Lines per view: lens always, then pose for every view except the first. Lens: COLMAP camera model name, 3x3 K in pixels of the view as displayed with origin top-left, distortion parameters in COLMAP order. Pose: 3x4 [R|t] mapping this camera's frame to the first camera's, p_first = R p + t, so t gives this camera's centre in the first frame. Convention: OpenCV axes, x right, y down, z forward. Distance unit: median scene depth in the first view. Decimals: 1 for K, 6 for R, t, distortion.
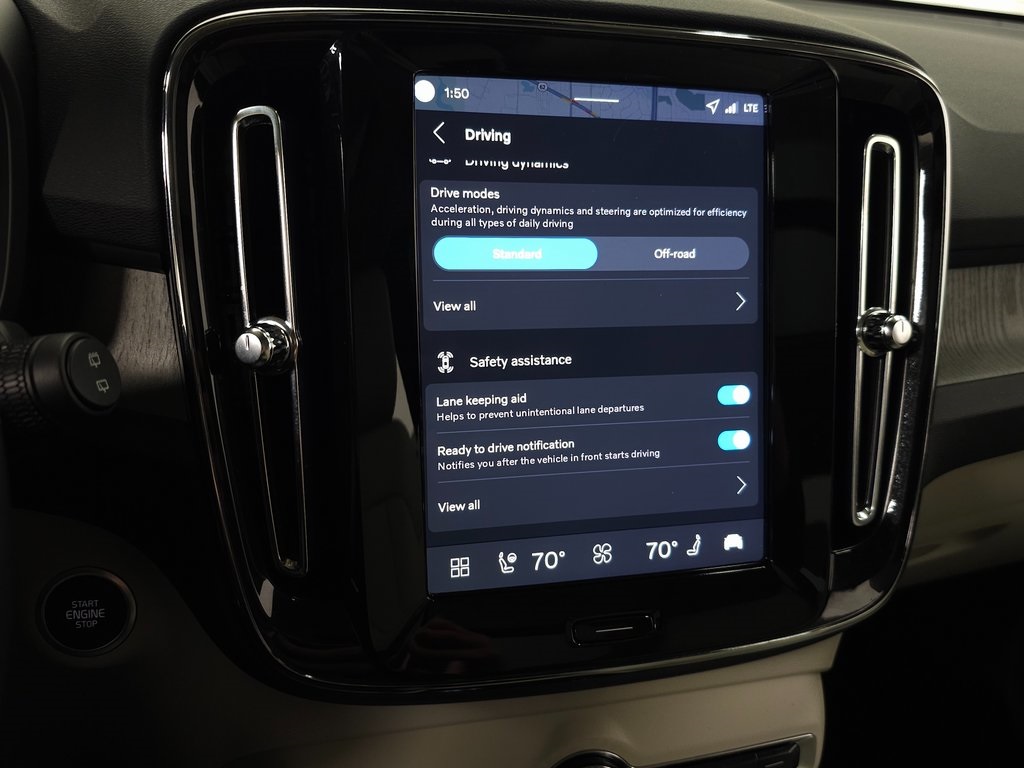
lens RADIAL K [[678.3, 0, 516.4], [0, 678.3, 380.5], [0, 0, 1]] dist [0.006280, 0.000395]
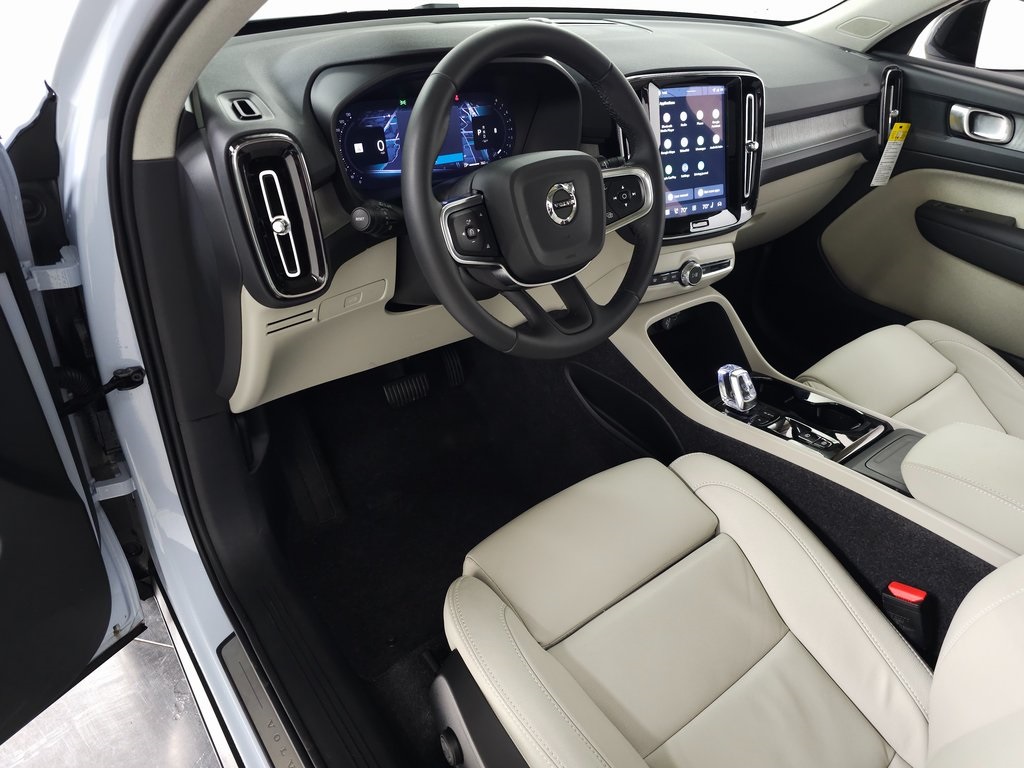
lens RADIAL K [[680.3, 0, 509.6], [0, 680.3, 388.3], [0, 0, 1]] dist [0.005920, -0.000624]
pose [[0.956261, -0.162418, 0.243281, -2.104492], [0.103047, 0.965417, 0.239482, 0.203012], [-0.273764, -0.203937, 0.939927, -2.777216]]
